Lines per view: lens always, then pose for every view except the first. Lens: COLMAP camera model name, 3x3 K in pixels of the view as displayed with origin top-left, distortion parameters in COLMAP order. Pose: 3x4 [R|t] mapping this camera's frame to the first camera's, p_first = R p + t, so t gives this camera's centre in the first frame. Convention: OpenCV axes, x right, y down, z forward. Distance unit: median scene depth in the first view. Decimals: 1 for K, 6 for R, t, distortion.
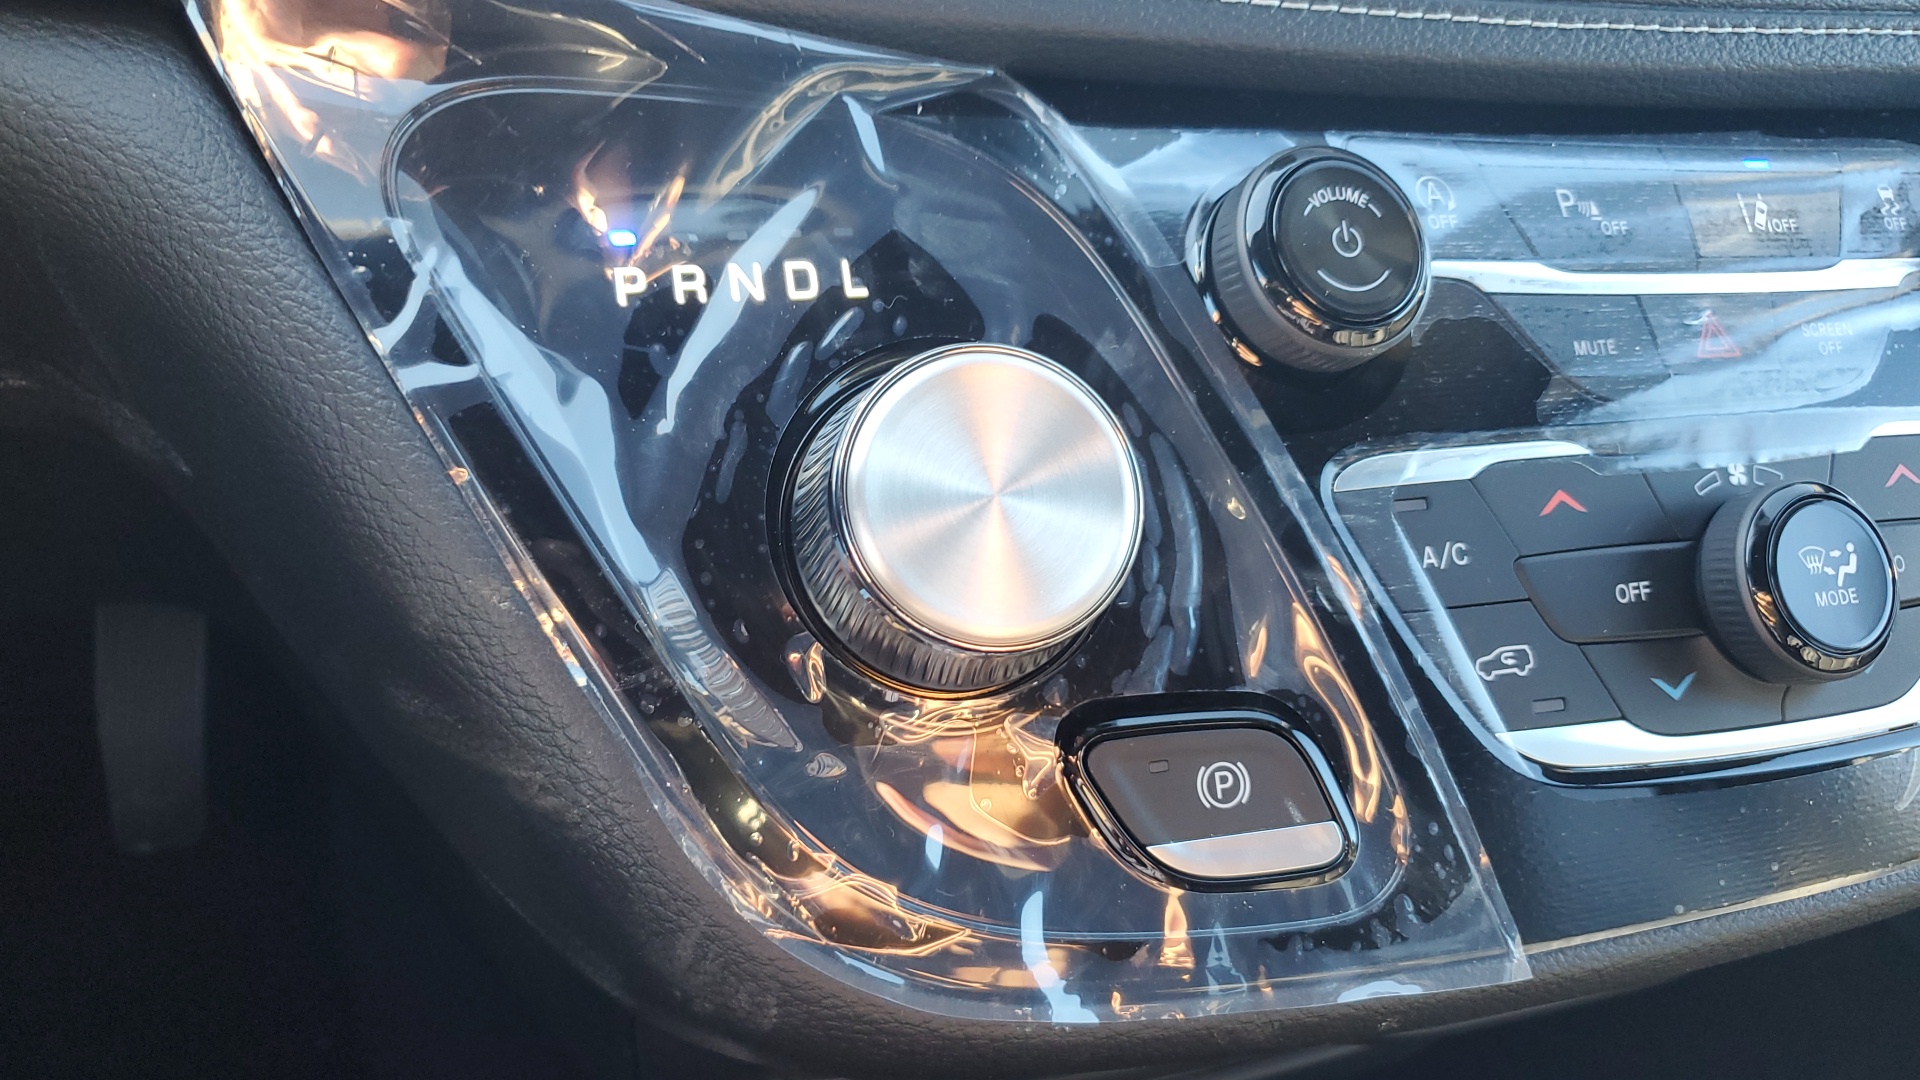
lens RADIAL K [[1481.3, 0, 957.0], [0, 1481.3, 549.8], [0, 0, 1]] dist [0.082414, -0.078604]
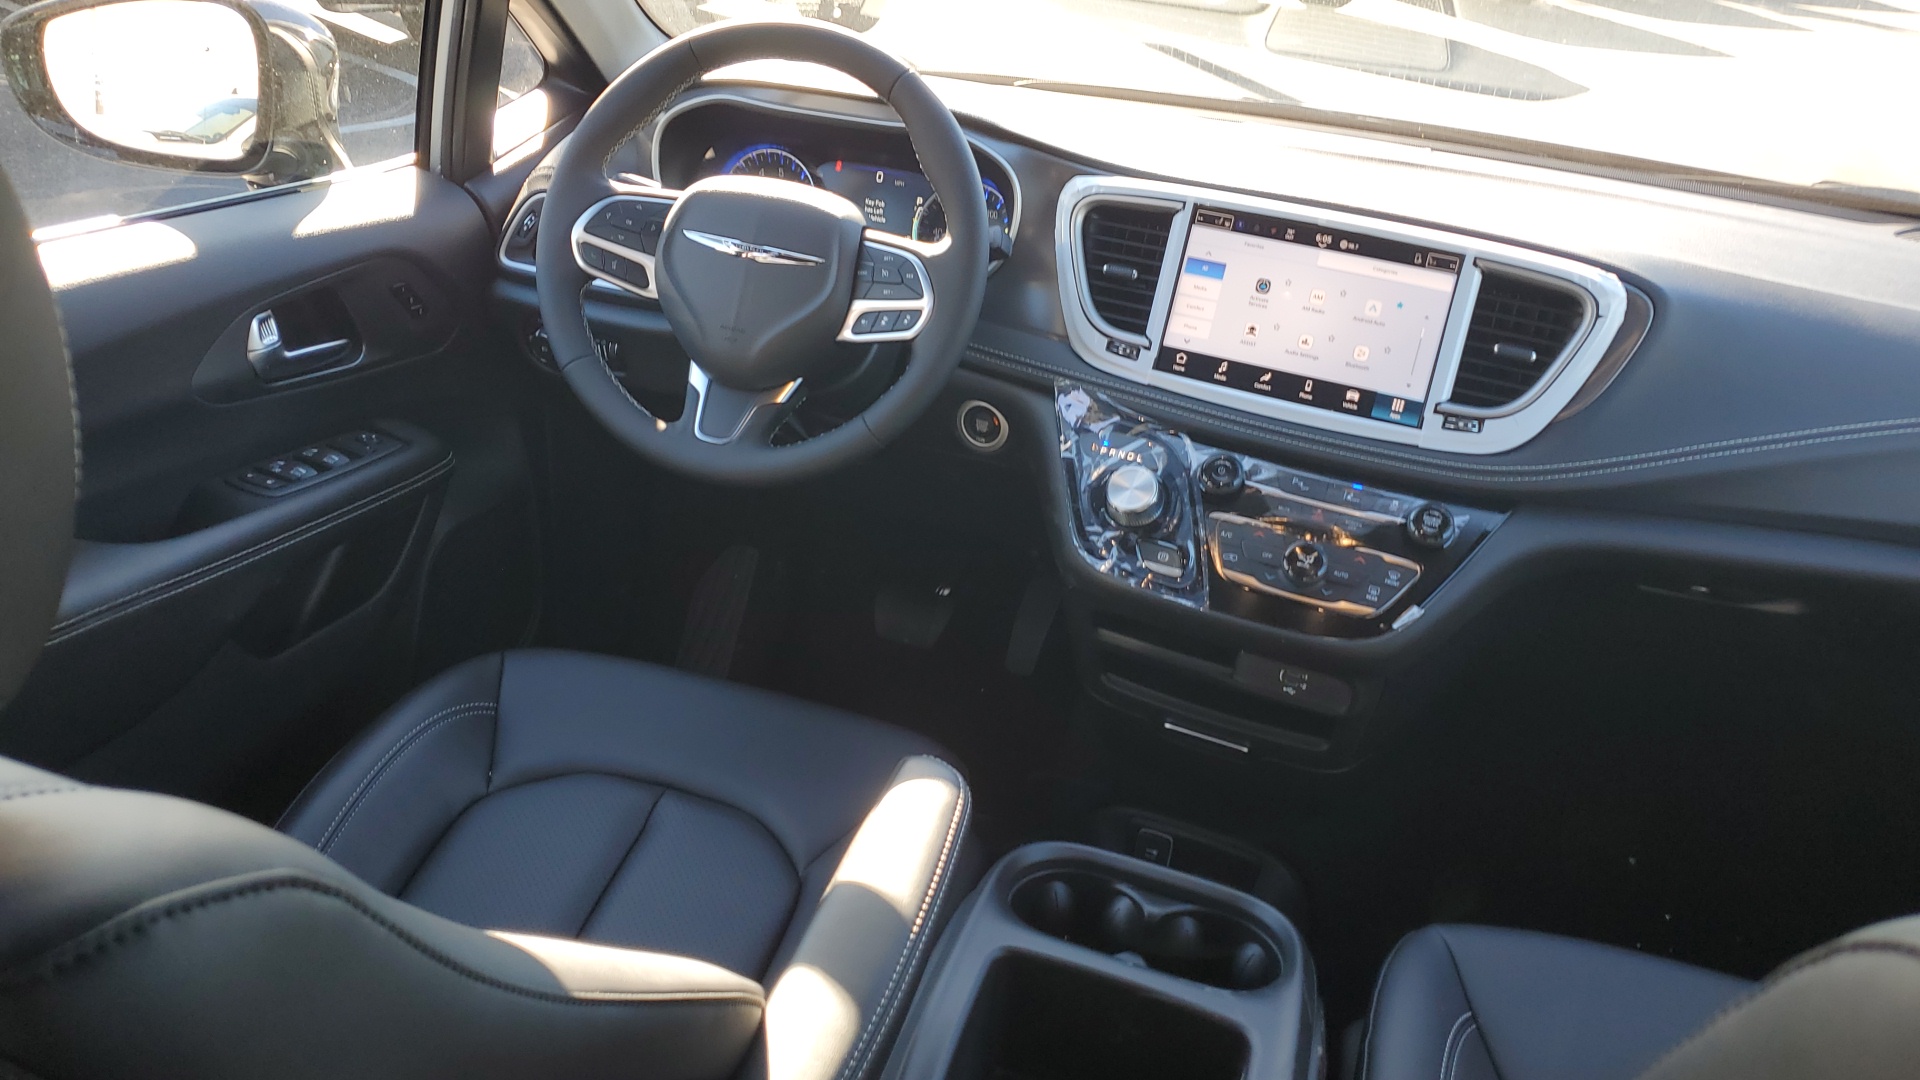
lens RADIAL K [[1481.3, 0, 986.2], [0, 1481.3, 547.7], [0, 0, 1]] dist [0.082414, -0.078604]
pose [[0.772423, 0.229781, -0.592084, 2.836874], [-0.373320, 0.918466, -0.130581, 1.060969], [0.513804, 0.321901, 0.795226, -3.586176]]
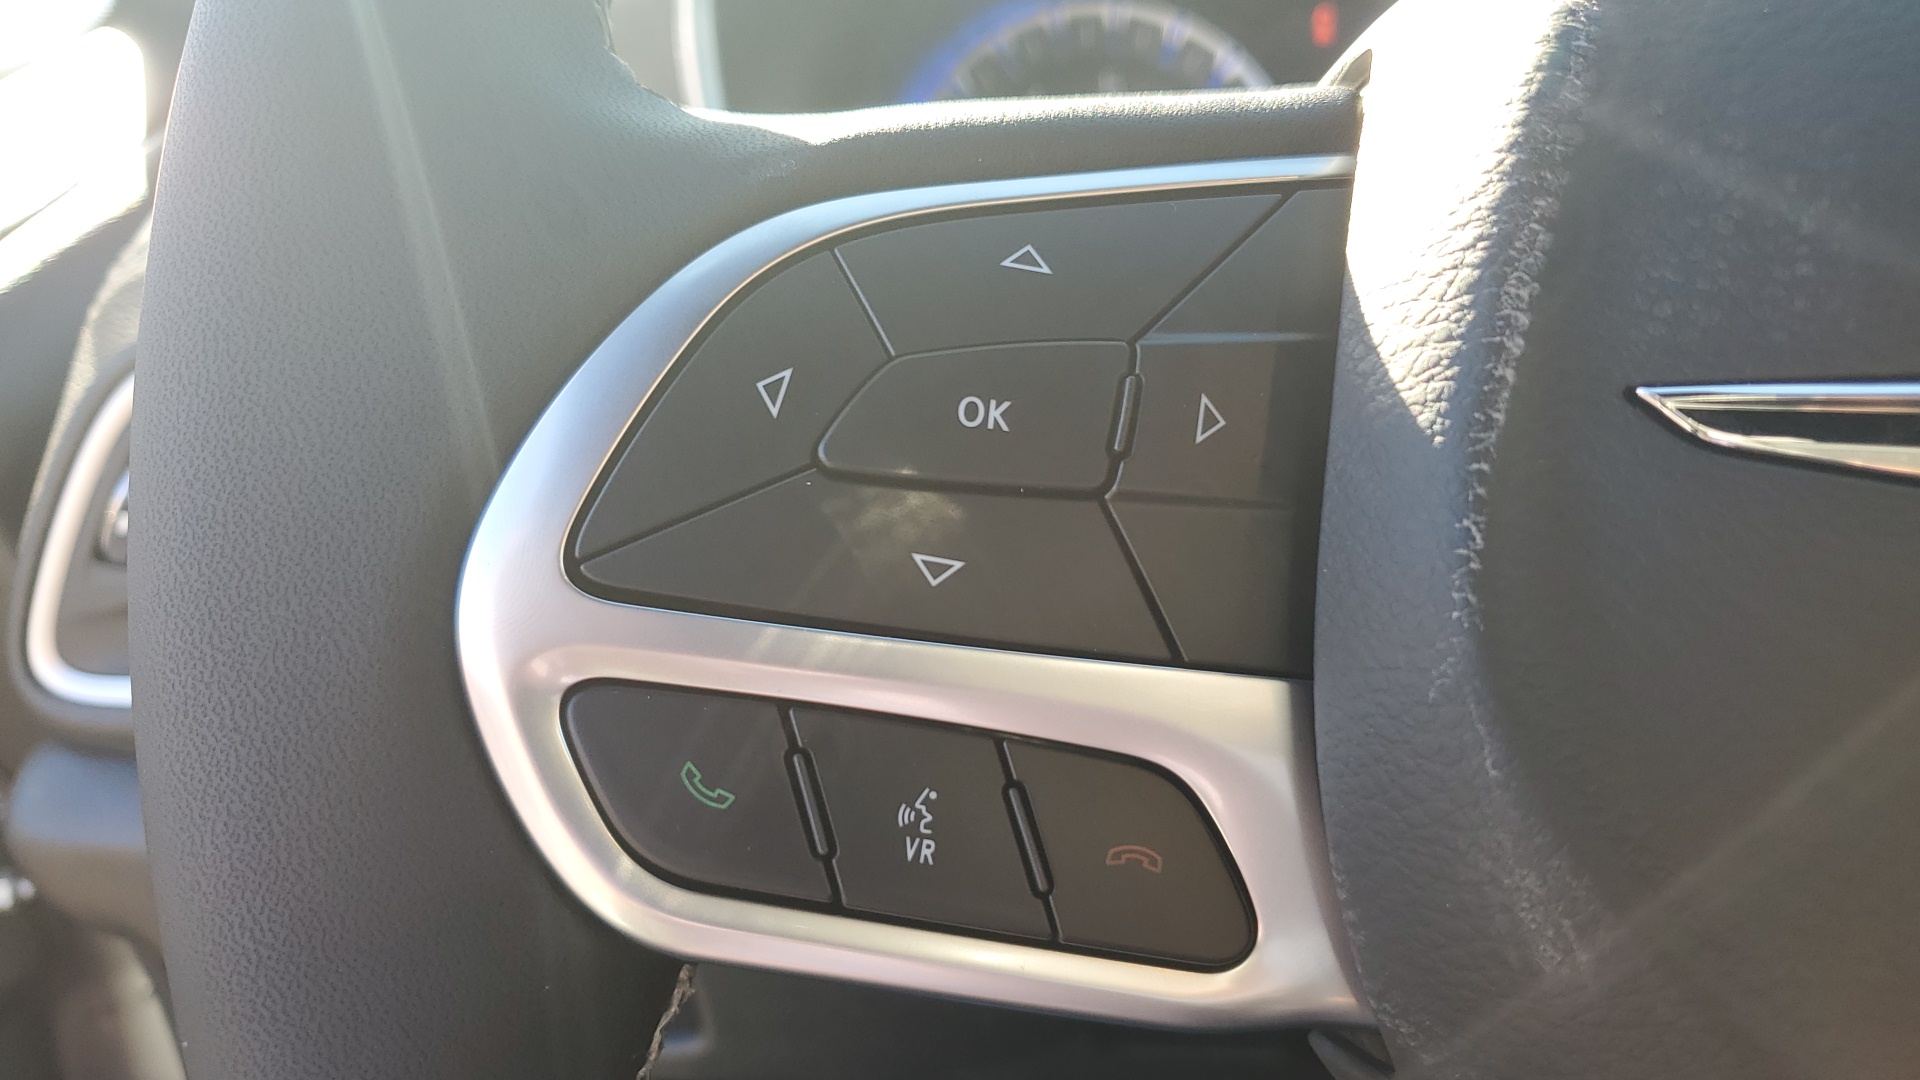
lens RADIAL K [[1481.3, 0, 978.8], [0, 1481.3, 534.3], [0, 0, 1]] dist [0.082414, -0.078604]
pose [[0.874787, 0.016890, -0.484214, -1.402238], [-0.135057, 0.968280, -0.210222, -0.089442], [0.465304, 0.249296, 0.849320, -0.777645]]
